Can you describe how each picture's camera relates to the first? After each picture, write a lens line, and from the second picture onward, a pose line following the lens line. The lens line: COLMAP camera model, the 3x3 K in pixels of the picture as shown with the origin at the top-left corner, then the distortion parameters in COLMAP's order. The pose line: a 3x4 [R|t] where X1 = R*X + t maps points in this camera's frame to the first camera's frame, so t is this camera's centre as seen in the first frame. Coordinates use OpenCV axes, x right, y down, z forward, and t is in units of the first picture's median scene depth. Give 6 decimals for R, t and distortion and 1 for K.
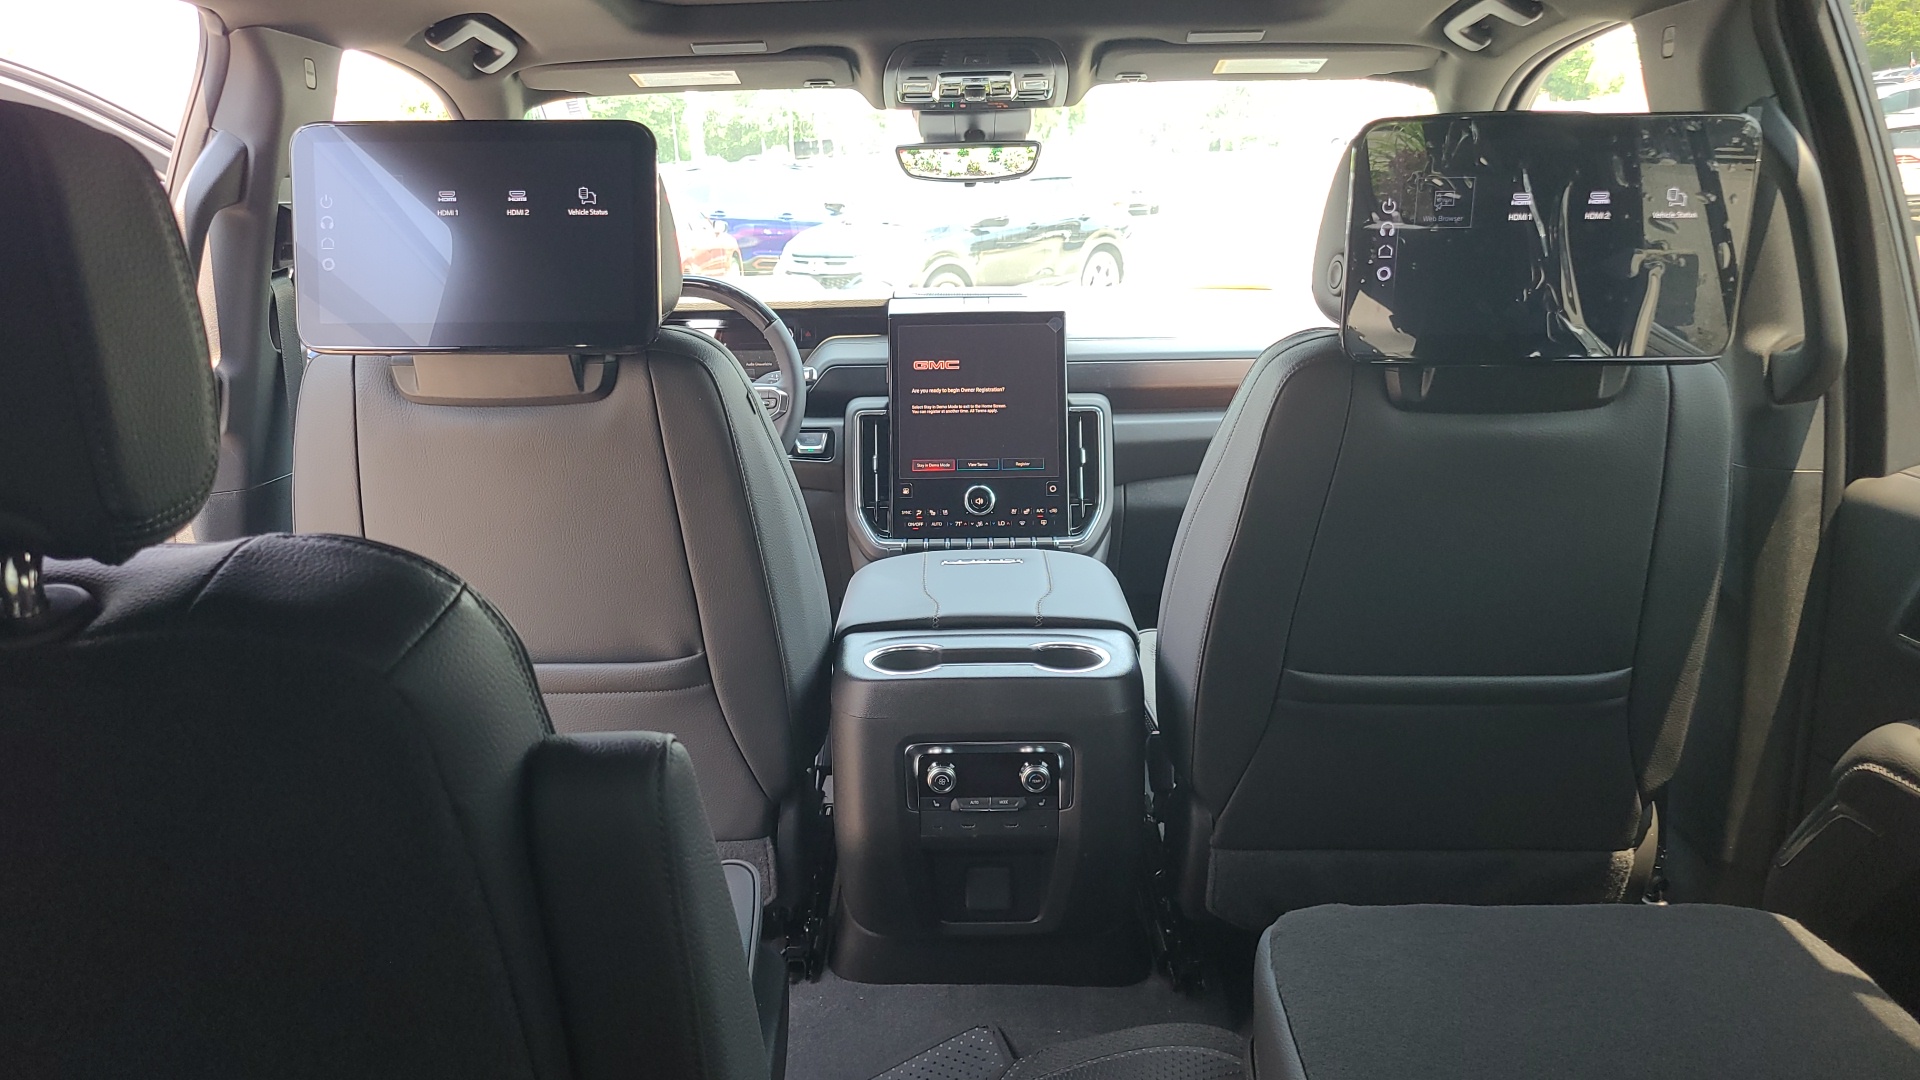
lens RADIAL K [[1429.9, 0, 955.6], [0, 1429.9, 542.6], [0, 0, 1]] dist [0.026383, 0.002056]
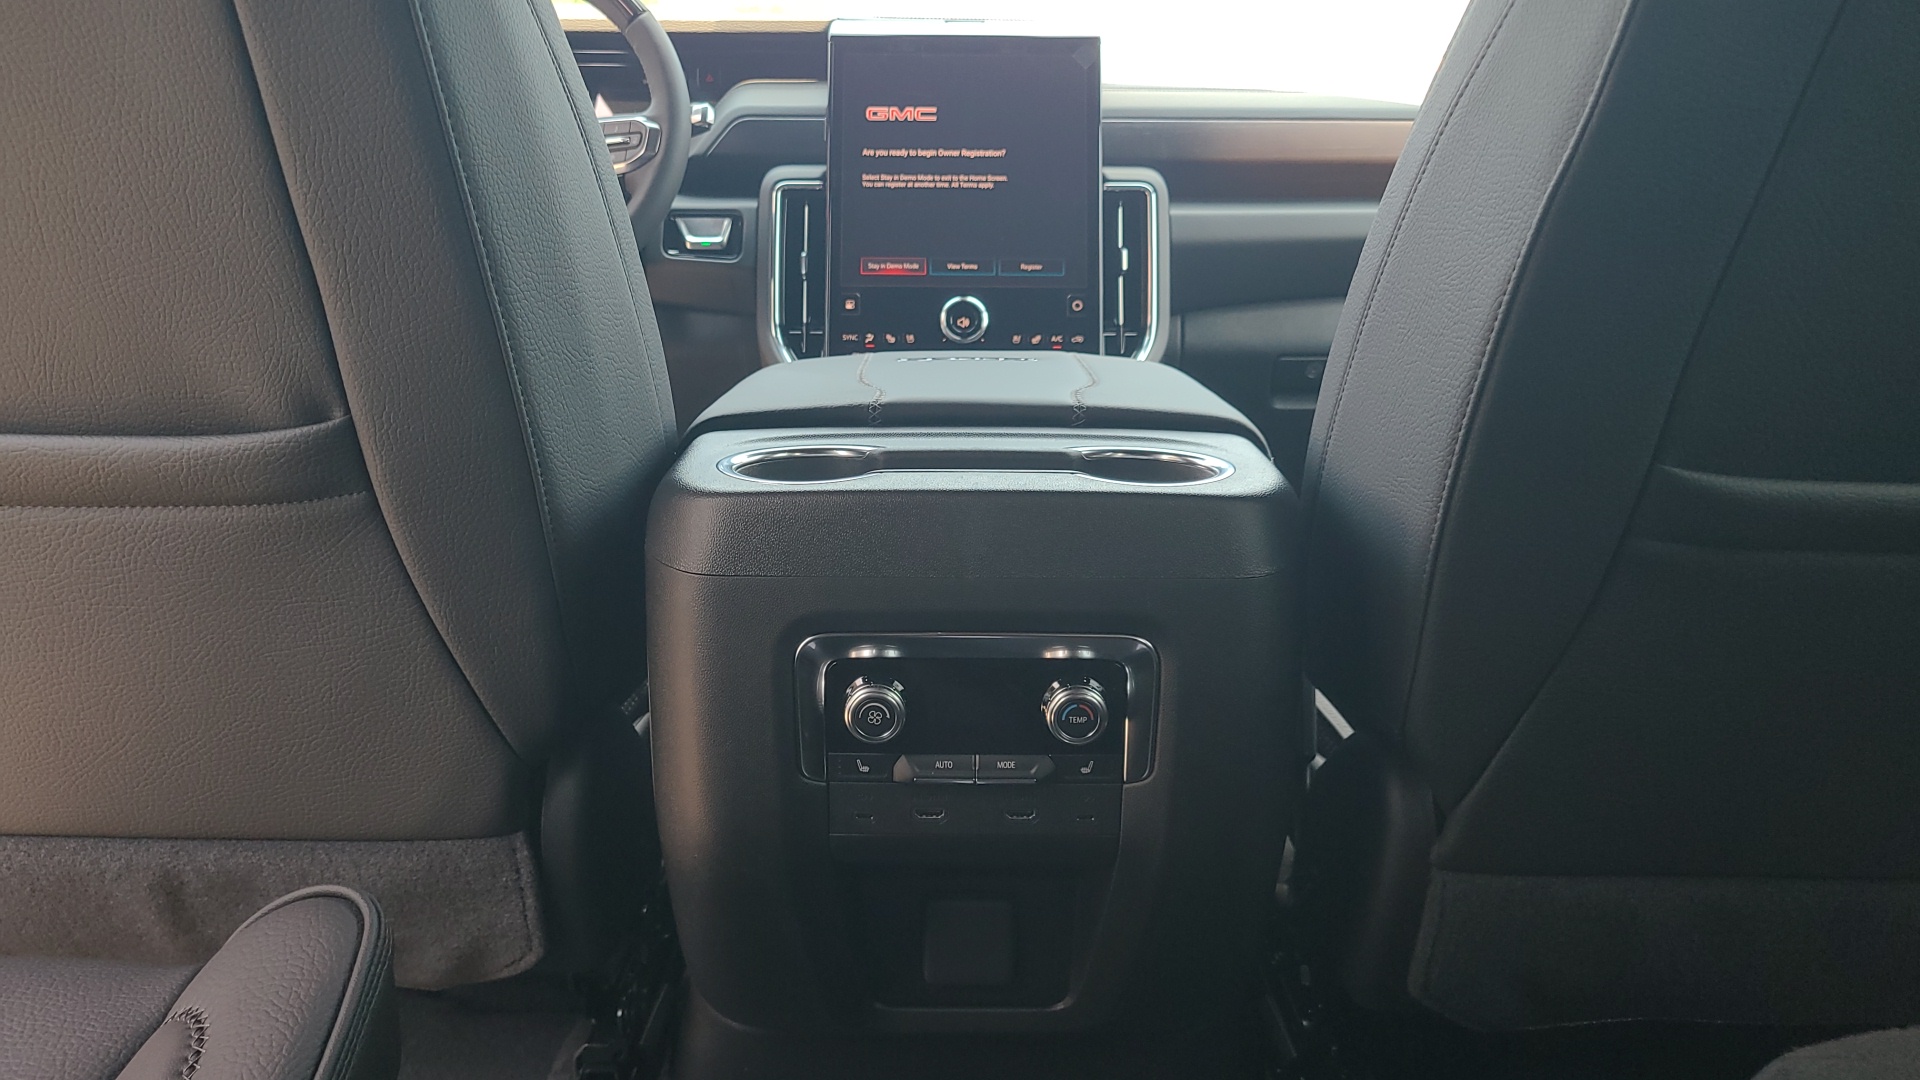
lens RADIAL K [[1429.9, 0, 962.5], [0, 1429.9, 539.3], [0, 0, 1]] dist [0.026383, 0.002056]
pose [[0.999639, 0.019417, 0.018562, 0.008400], [-0.019218, 0.999756, -0.010855, 0.104751], [-0.018769, 0.010494, 0.999769, 0.492145]]
